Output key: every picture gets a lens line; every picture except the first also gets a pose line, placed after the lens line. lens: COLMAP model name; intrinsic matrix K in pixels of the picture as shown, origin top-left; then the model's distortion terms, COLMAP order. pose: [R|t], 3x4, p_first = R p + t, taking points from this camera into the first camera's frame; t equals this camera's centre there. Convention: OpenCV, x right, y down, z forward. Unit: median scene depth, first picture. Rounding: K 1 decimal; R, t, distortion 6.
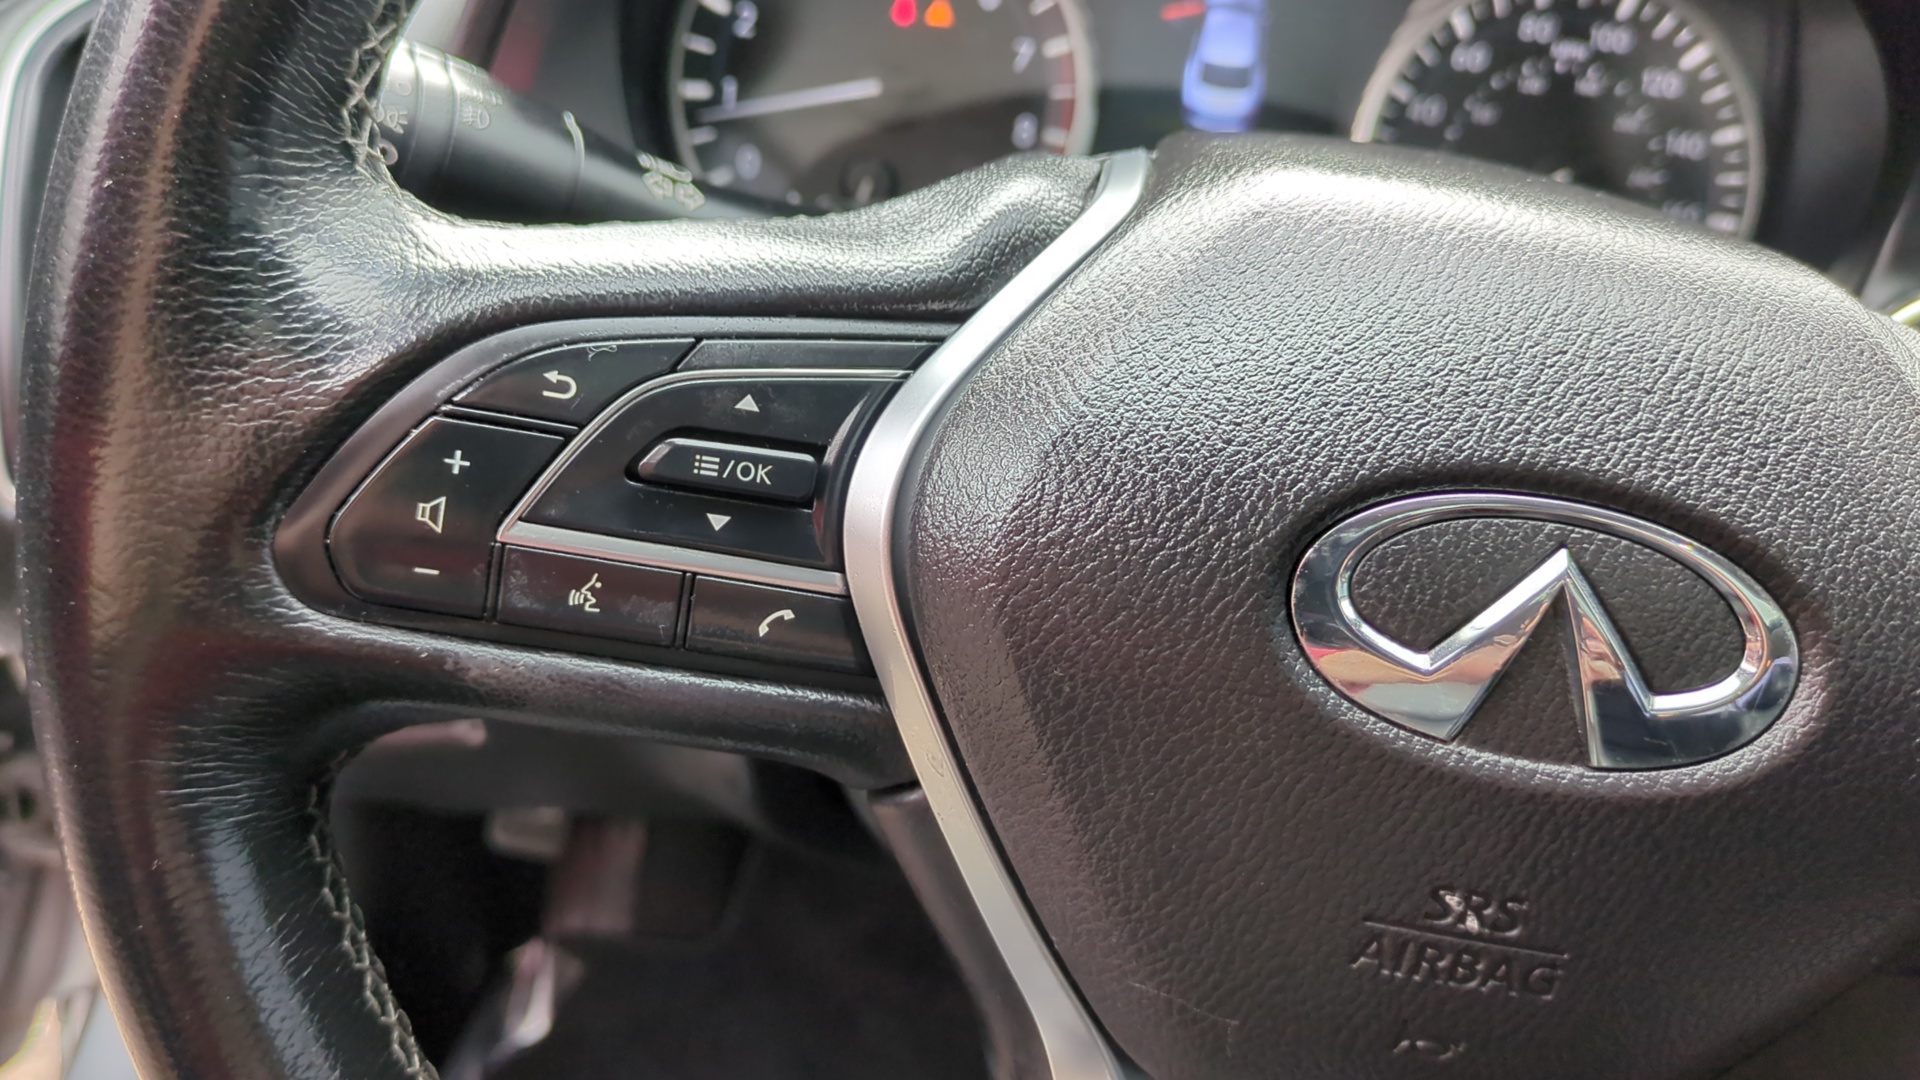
lens RADIAL K [[1666.6, 0, 984.7], [0, 1666.6, 501.9], [0, 0, 1]] dist [0.062993, -0.060134]
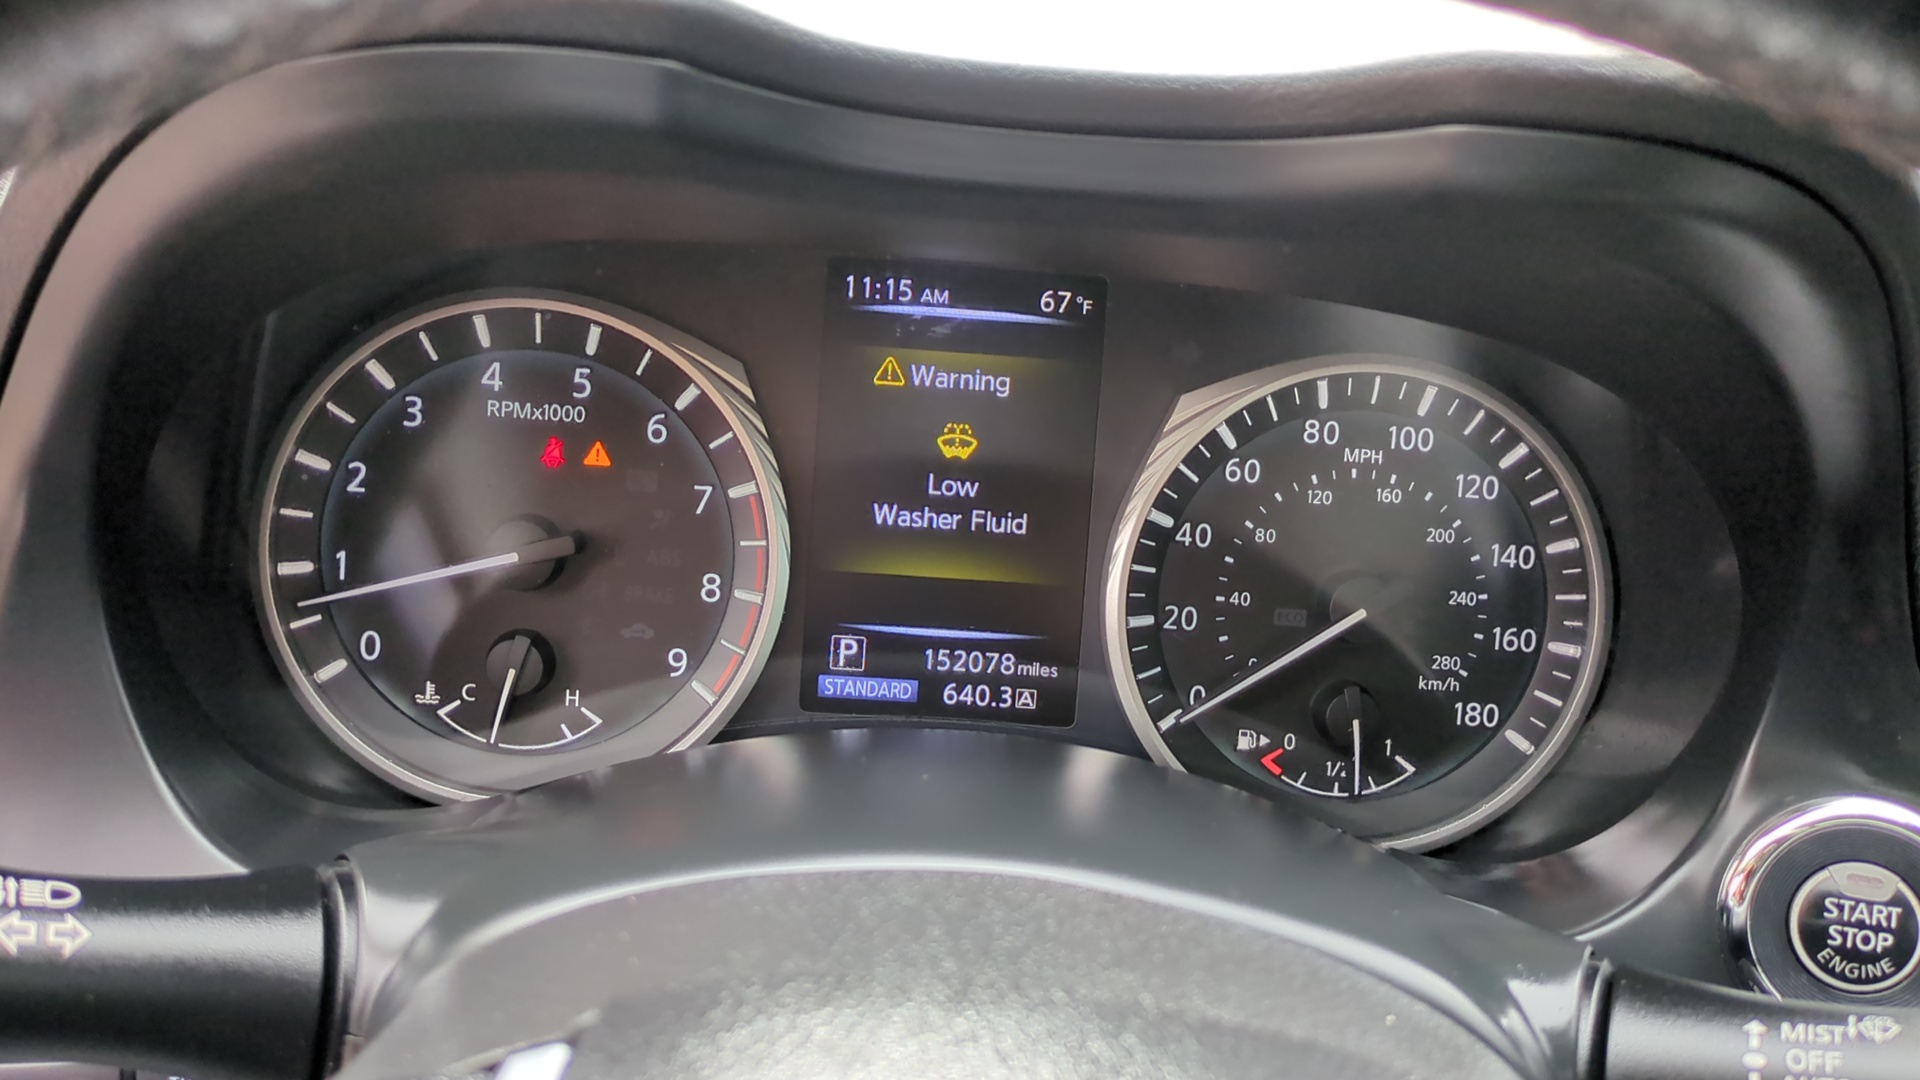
lens RADIAL K [[1666.6, 0, 990.3], [0, 1666.6, 521.5], [0, 0, 1]] dist [0.062993, -0.060134]
pose [[0.998546, -0.051484, 0.015996, 0.329563], [0.052243, 0.997316, -0.051301, -0.450471], [-0.013311, 0.052062, 0.998555, 0.394368]]
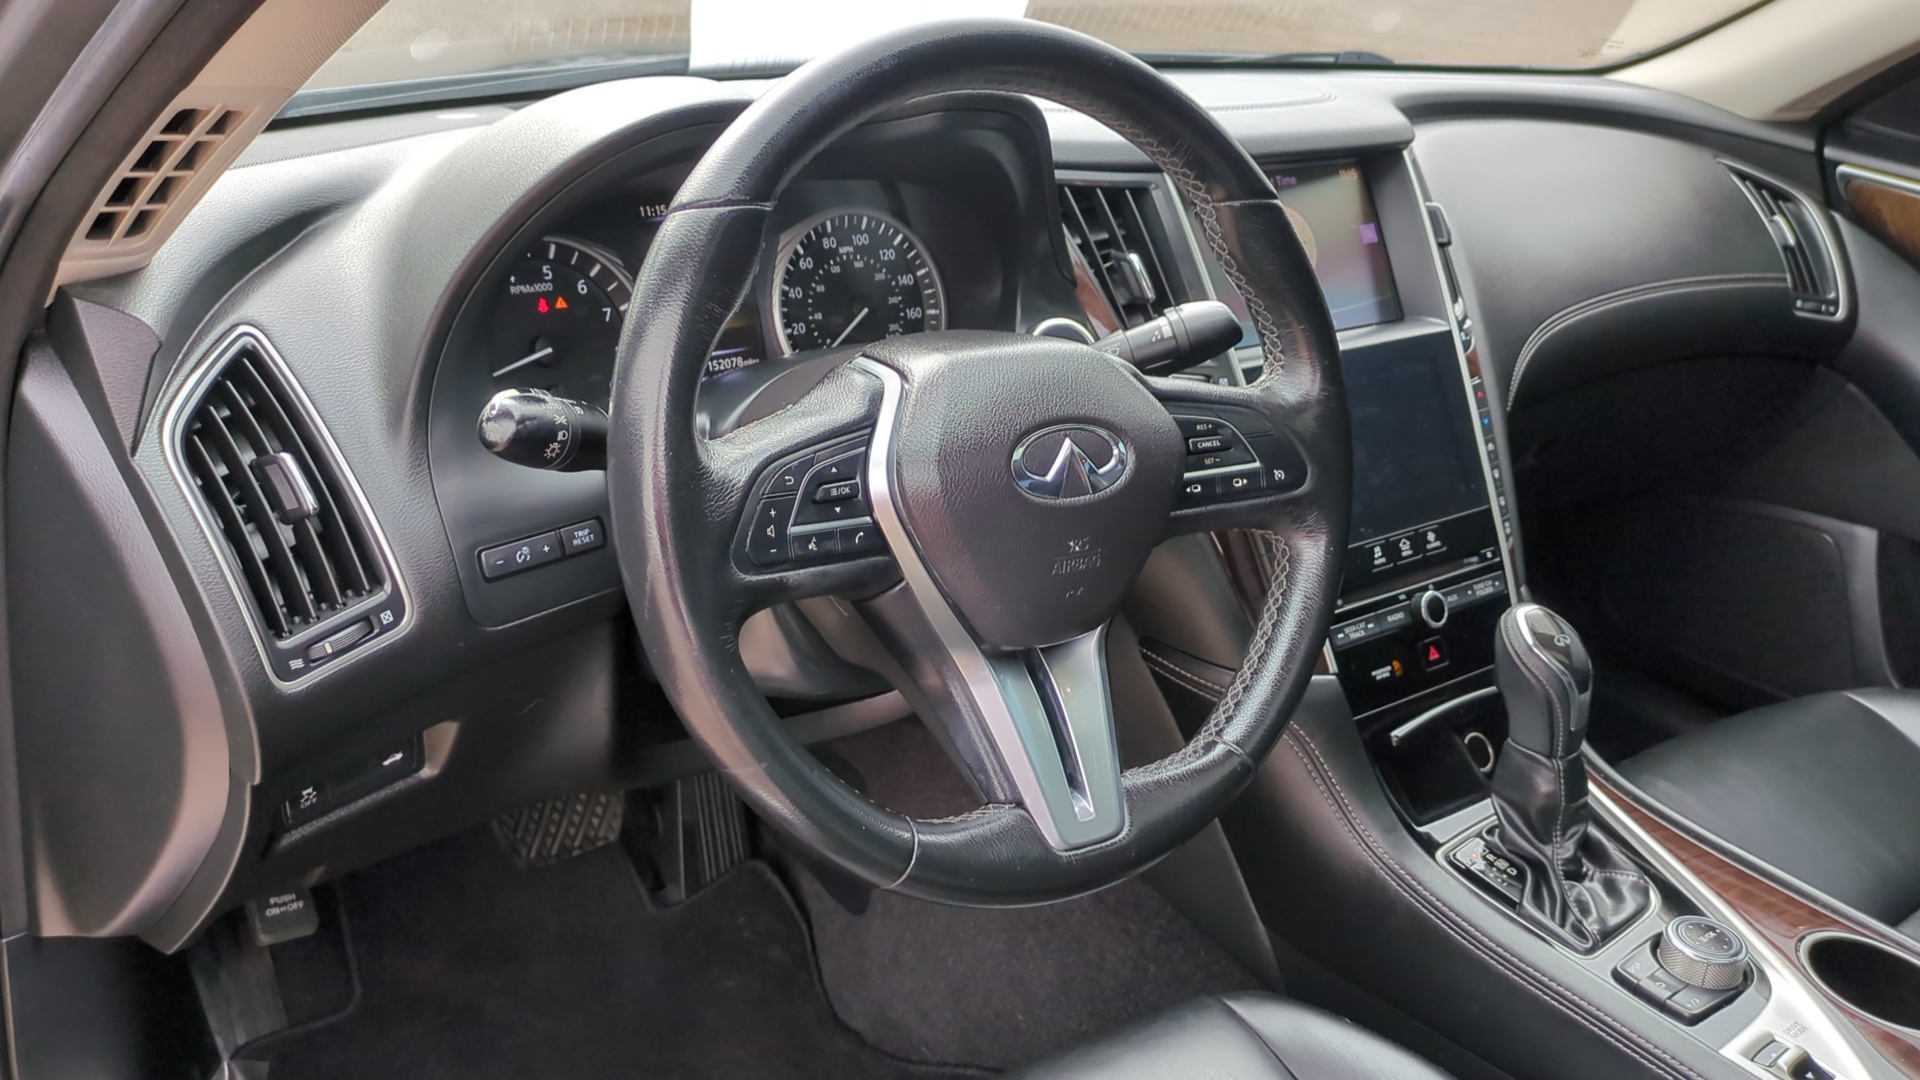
lens RADIAL K [[1666.6, 0, 981.0], [0, 1666.6, 541.2], [0, 0, 1]] dist [0.062993, -0.060134]
pose [[0.787649, -0.307767, 0.533750, -1.586191], [0.316674, 0.945340, 0.077783, -0.087250], [-0.528514, 0.107759, 0.842058, -1.678923]]
